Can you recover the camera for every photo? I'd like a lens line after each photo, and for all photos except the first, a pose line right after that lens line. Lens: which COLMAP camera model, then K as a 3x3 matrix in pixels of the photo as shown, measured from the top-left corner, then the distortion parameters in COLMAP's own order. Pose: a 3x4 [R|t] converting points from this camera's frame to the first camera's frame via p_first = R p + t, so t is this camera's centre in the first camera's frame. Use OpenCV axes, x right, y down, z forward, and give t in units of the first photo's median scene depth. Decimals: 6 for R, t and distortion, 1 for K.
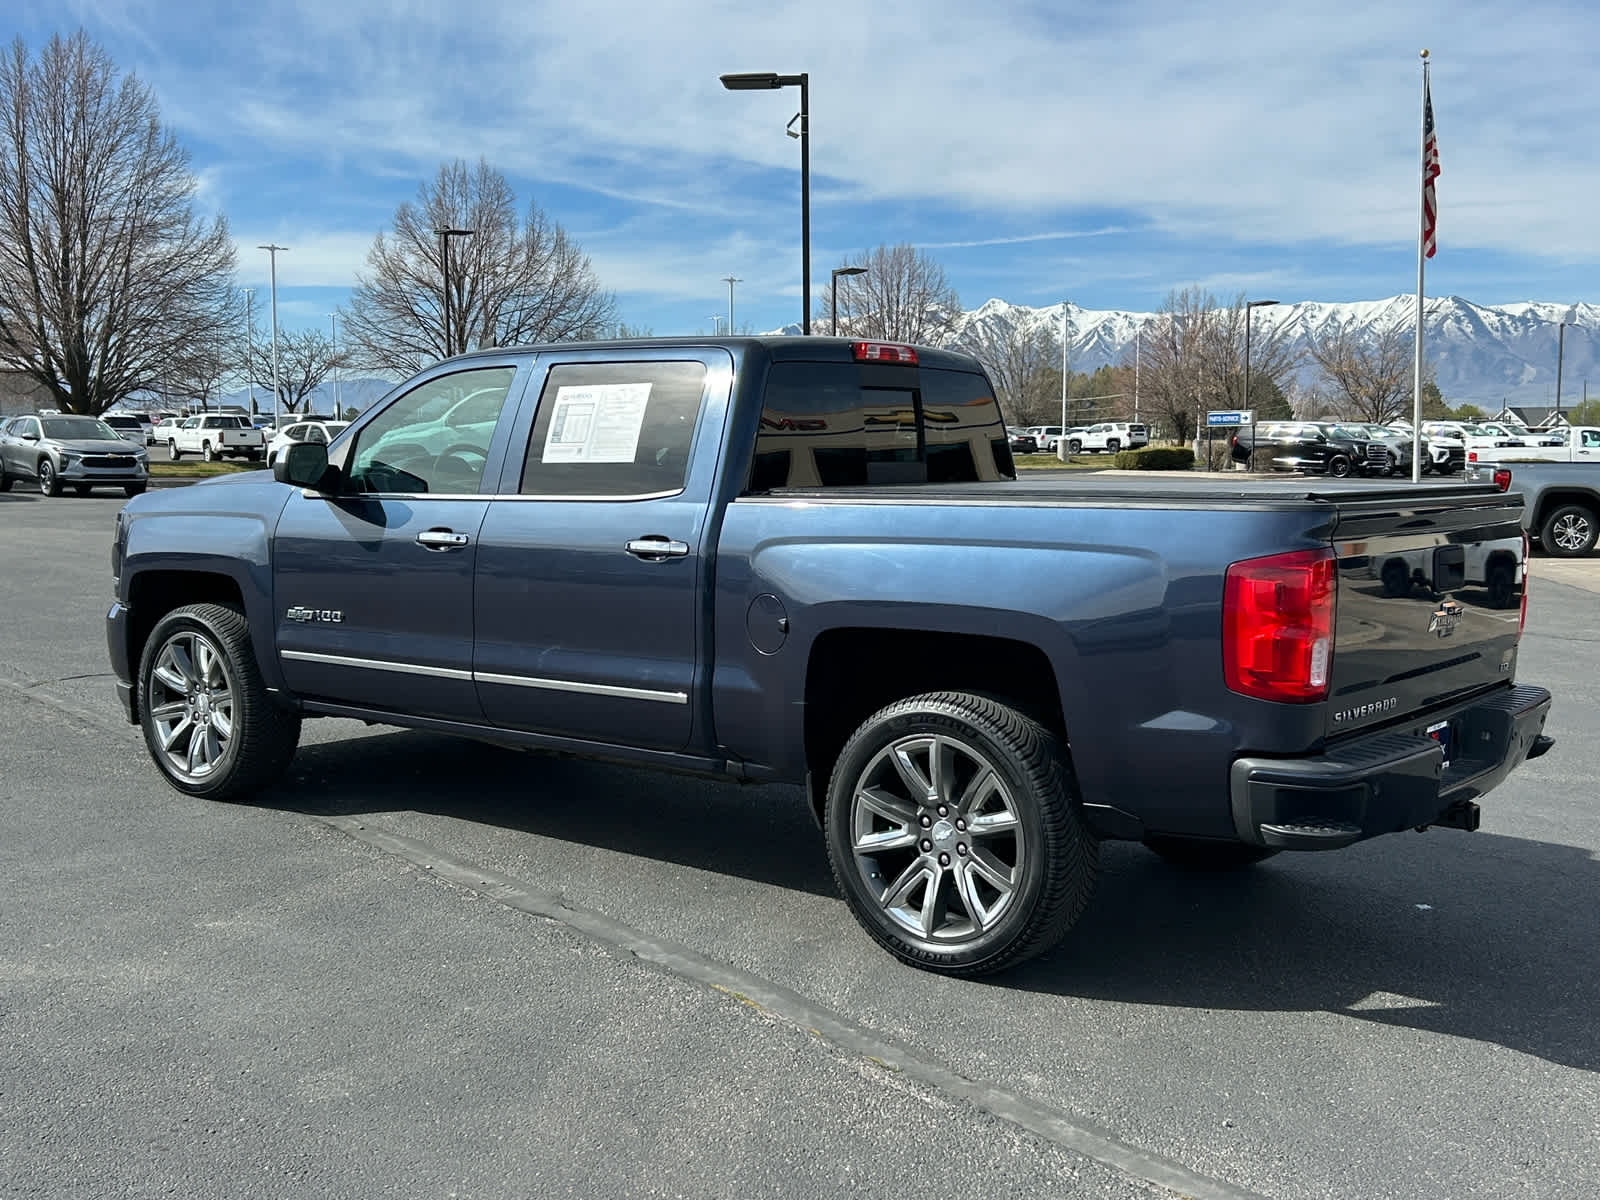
lens RADIAL K [[1726.6, 0, 803.5], [0, 1726.6, 596.4], [0, 0, 1]] dist [0.124653, -0.280381]
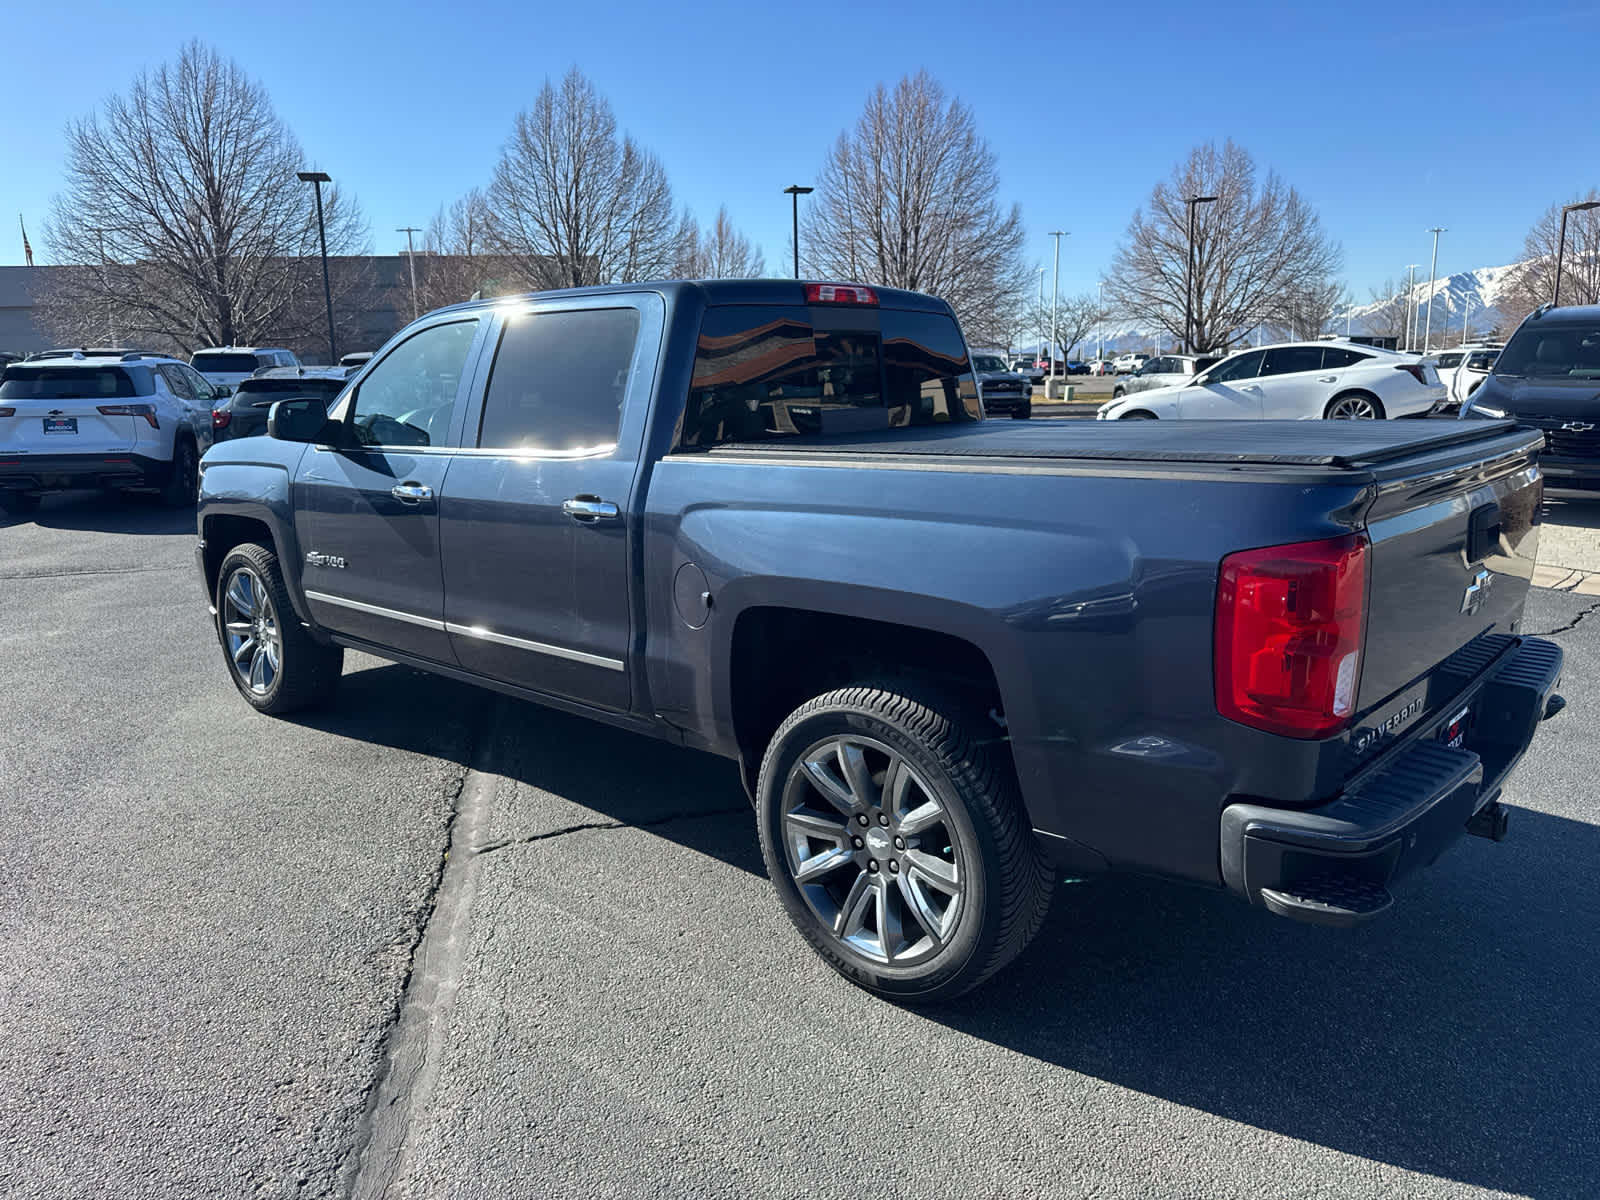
lens RADIAL K [[1299.9, 0, 847.3], [0, 1299.9, 633.1], [0, 0, 1]] dist [0.013730, 0.002096]
pose [[0.865779, 0.081120, -0.493808, 0.378201], [-0.028340, 0.993138, 0.113459, -0.042371], [0.499624, -0.084236, 0.862137, 0.429709]]
